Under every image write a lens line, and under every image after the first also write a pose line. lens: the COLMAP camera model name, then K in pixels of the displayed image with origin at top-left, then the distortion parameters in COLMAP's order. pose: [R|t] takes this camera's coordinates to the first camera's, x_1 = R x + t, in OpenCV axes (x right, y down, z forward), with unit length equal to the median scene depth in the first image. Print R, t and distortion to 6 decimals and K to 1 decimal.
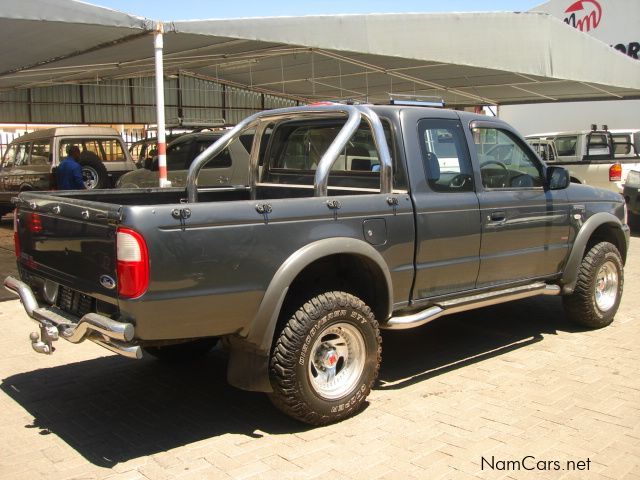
lens RADIAL K [[739.5, 0, 320.0], [0, 739.5, 240.0], [0, 0, 1]] dist [-0.128796, -0.004980]
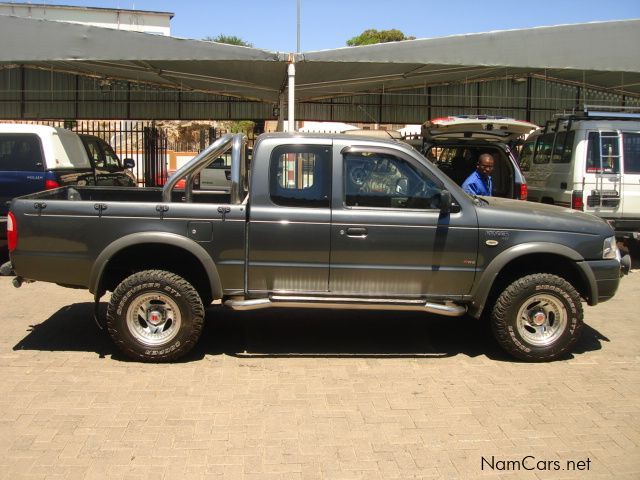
lens RADIAL K [[751.1, 0, 320.0], [0, 751.1, 240.0], [0, 0, 1]] dist [-0.100481, -0.029545]
pose [[0.766772, 0.105954, -0.633115, 0.865880], [-0.099796, 0.993968, 0.045480, -0.061982], [0.634115, 0.028310, 0.772720, 0.070615]]
